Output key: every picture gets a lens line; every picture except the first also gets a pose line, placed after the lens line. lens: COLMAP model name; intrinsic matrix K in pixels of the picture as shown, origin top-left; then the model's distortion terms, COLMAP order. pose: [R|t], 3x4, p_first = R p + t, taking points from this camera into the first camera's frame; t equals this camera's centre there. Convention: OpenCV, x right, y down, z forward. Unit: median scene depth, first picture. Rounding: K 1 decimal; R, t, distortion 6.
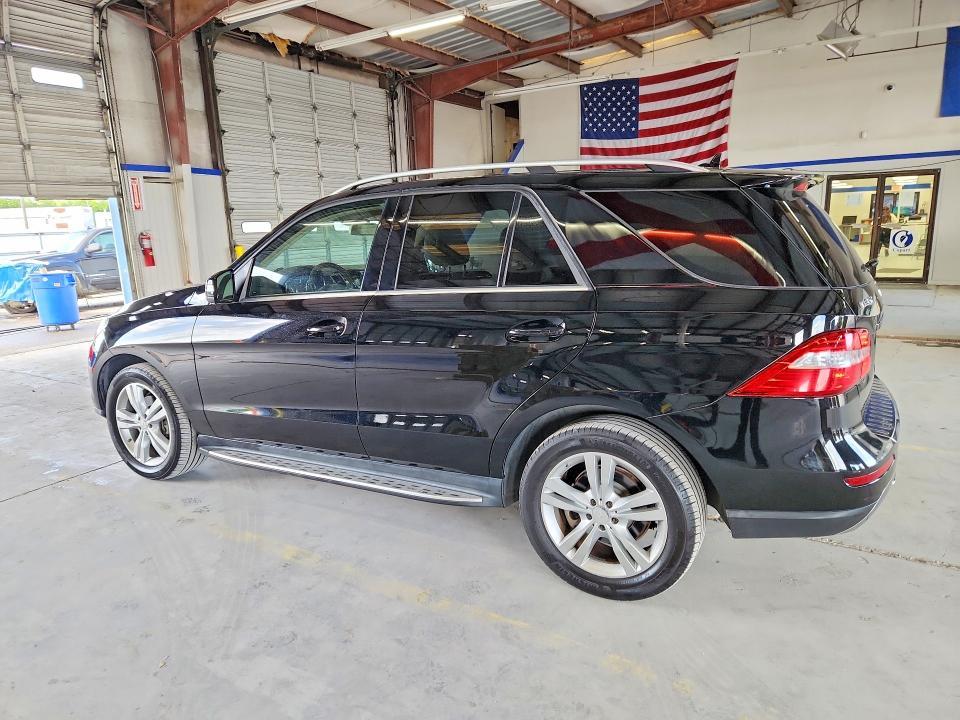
lens RADIAL K [[636.1, 0, 482.5], [0, 636.1, 361.6], [0, 0, 1]] dist [-0.002092, -0.004143]
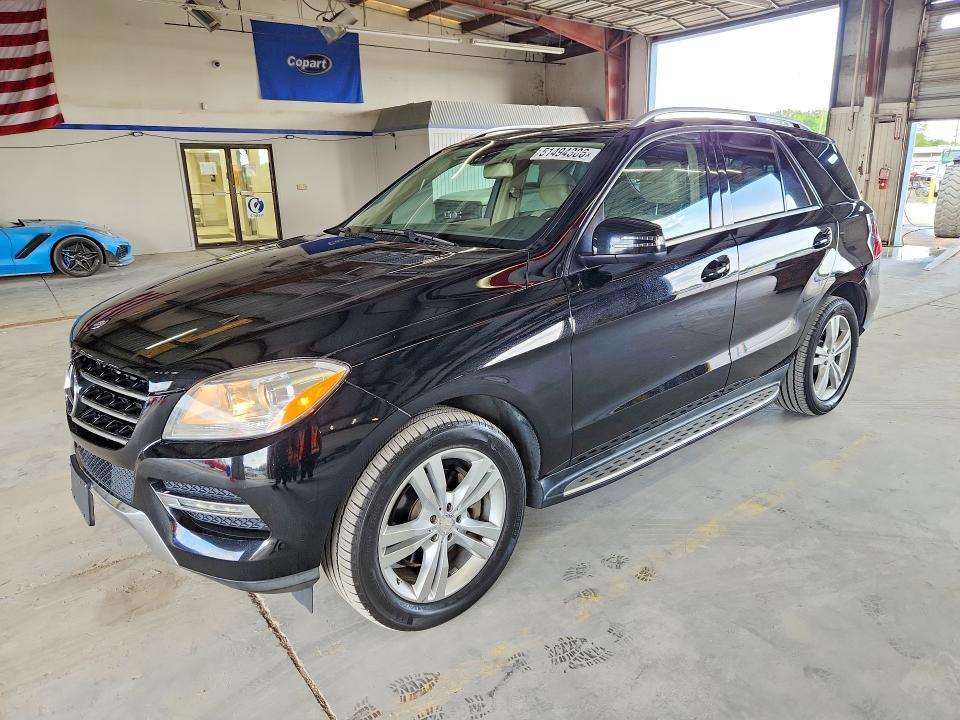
lens RADIAL K [[636.1, 0, 482.5], [0, 636.1, 361.6], [0, 0, 1]] dist [-0.002092, -0.004143]
pose [[0.372187, -0.231864, 0.898730, -0.271693], [0.199838, 0.965603, 0.166359, -0.032045], [-0.906389, 0.117684, 0.405721, 0.207097]]
